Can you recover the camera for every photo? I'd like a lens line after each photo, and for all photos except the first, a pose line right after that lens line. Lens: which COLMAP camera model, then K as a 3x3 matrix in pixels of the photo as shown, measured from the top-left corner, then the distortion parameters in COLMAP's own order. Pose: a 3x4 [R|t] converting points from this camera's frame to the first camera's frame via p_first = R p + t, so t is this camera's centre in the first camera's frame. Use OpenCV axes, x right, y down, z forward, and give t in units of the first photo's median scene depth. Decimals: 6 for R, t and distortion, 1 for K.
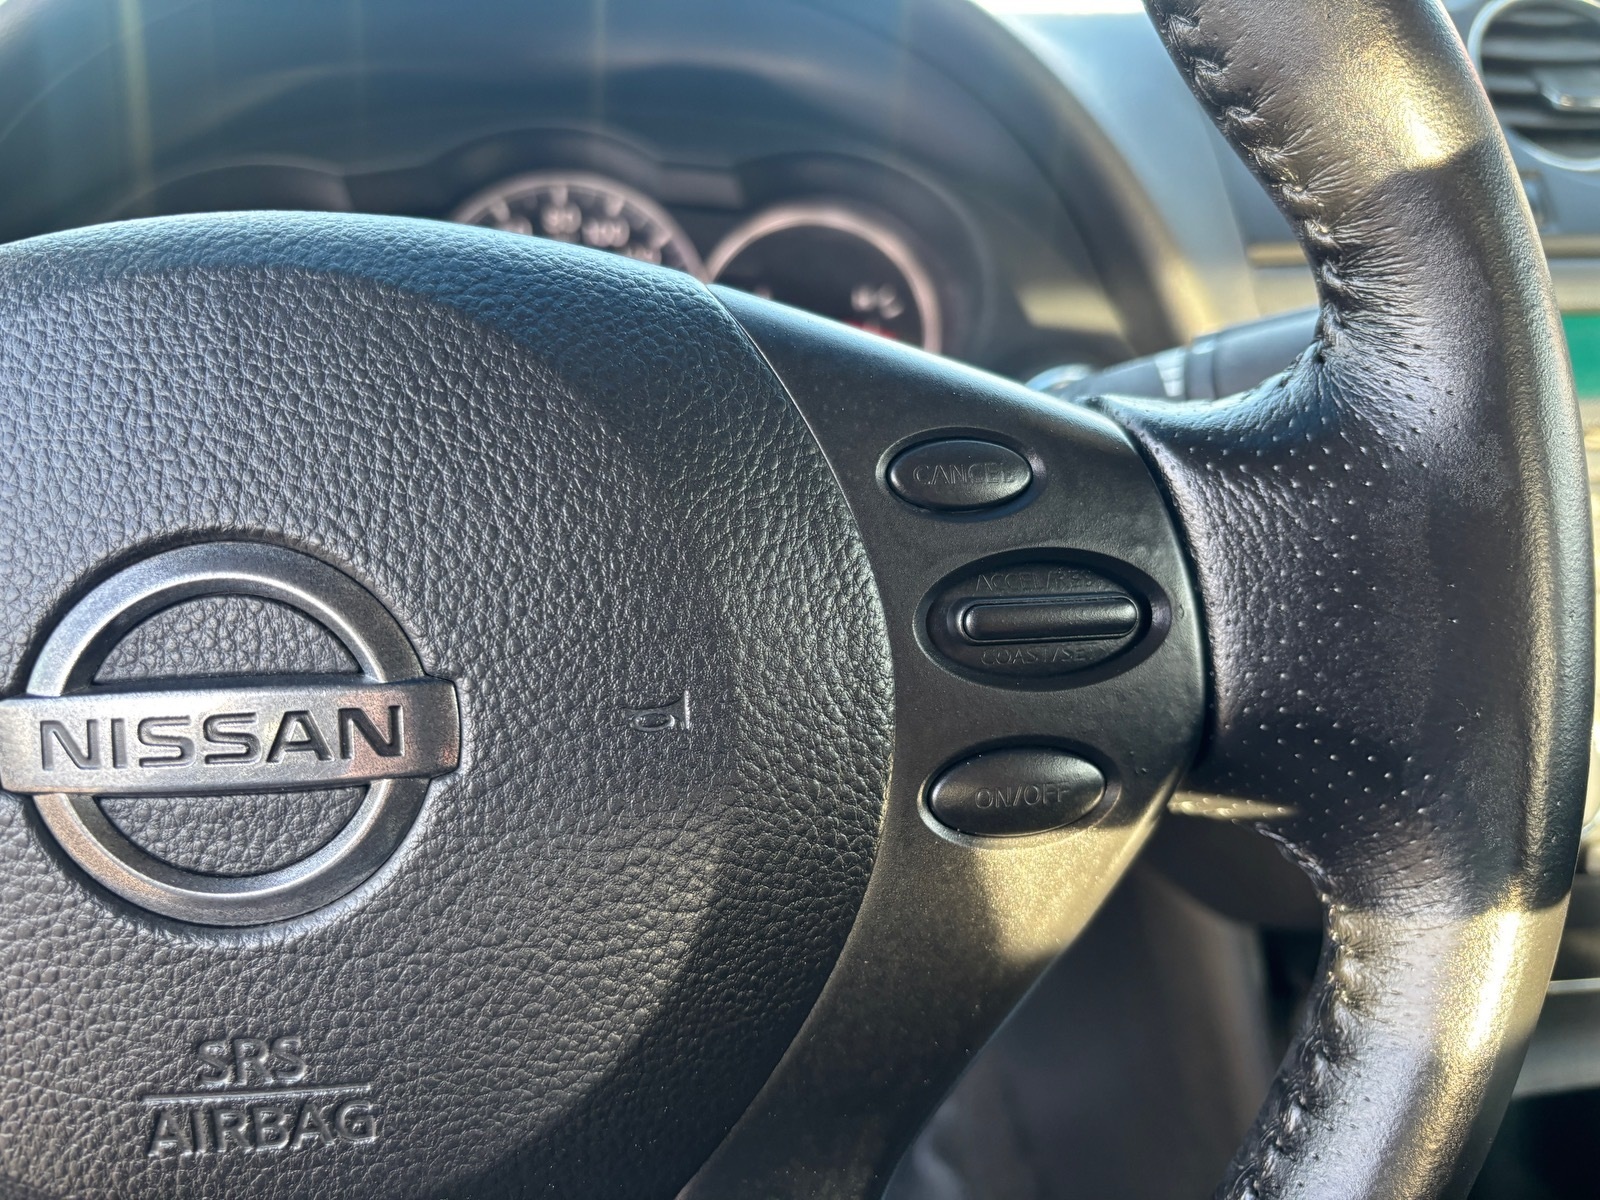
lens RADIAL K [[1216.2, 0, 768.2], [0, 1216.2, 512.3], [0, 0, 1]] dist [0.025598, -0.036945]
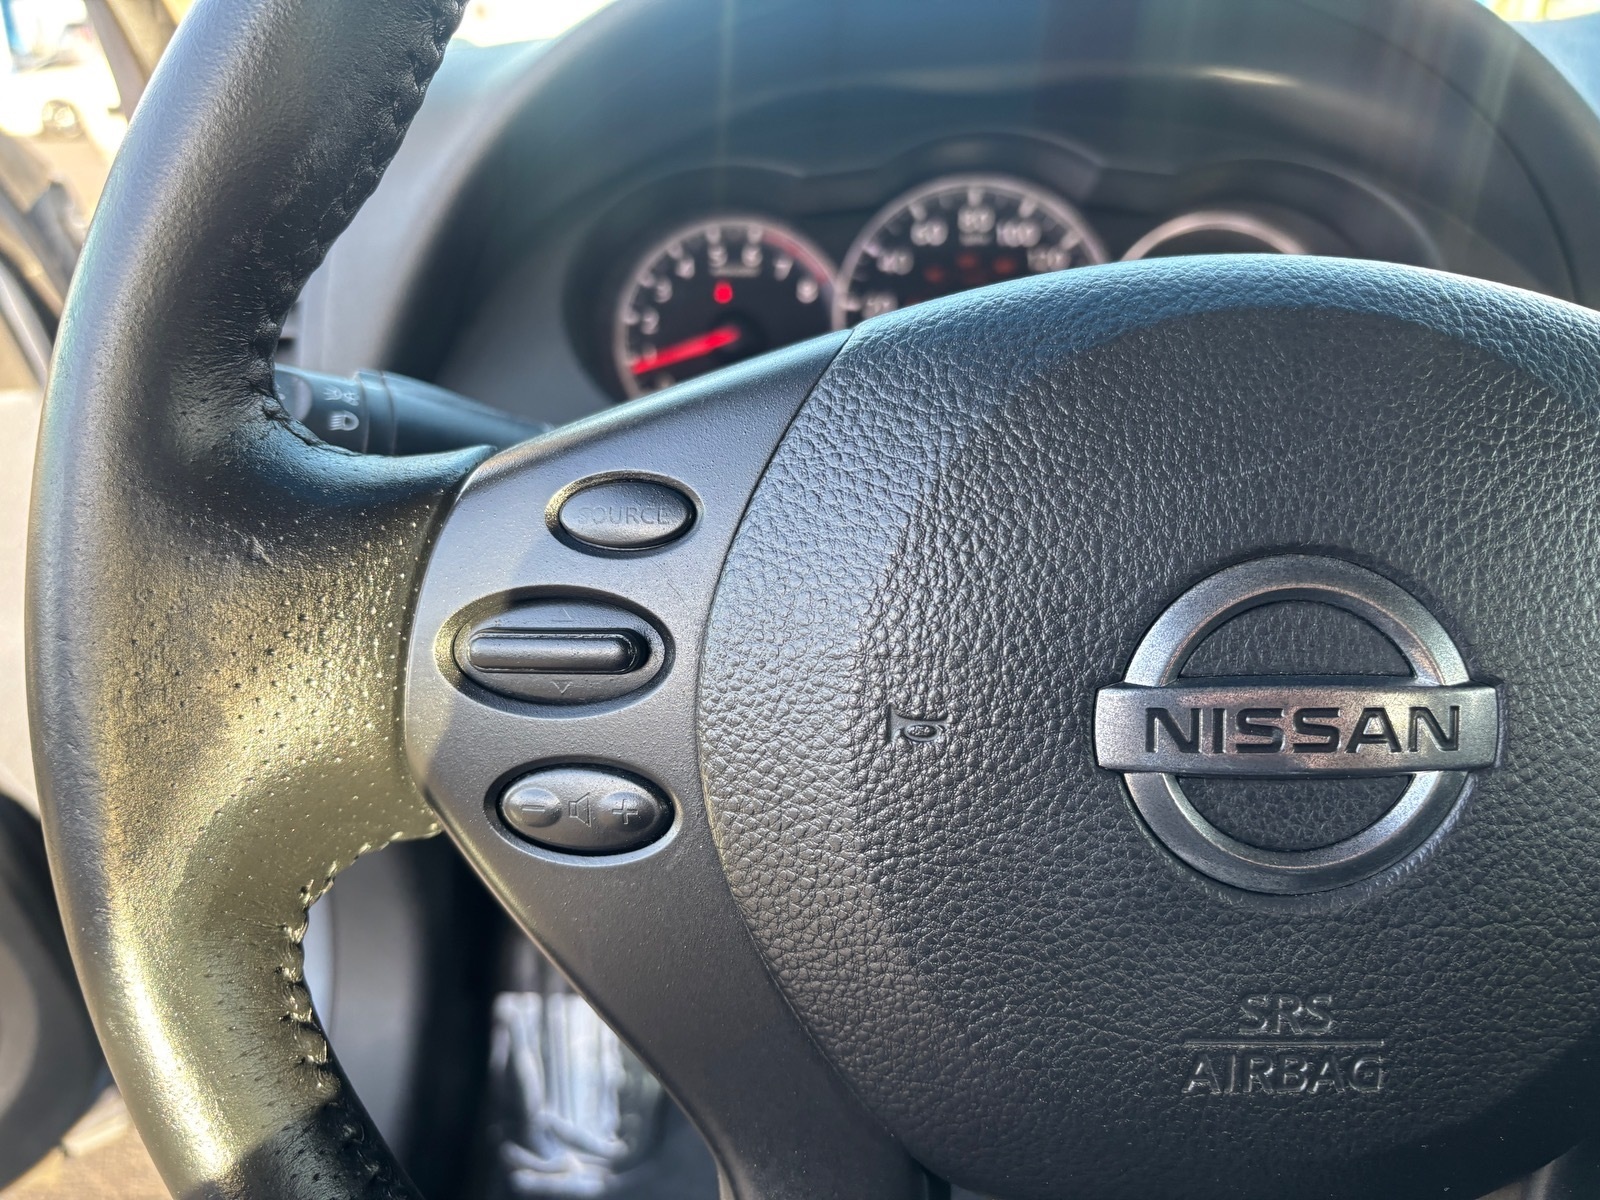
lens RADIAL K [[1216.2, 0, 765.2], [0, 1216.2, 508.7], [0, 0, 1]] dist [0.025598, -0.036945]
pose [[0.997068, 0.028750, -0.070912, -0.830819], [-0.027617, 0.999476, 0.016903, -0.023565], [0.071360, -0.014895, 0.997339, -0.153720]]
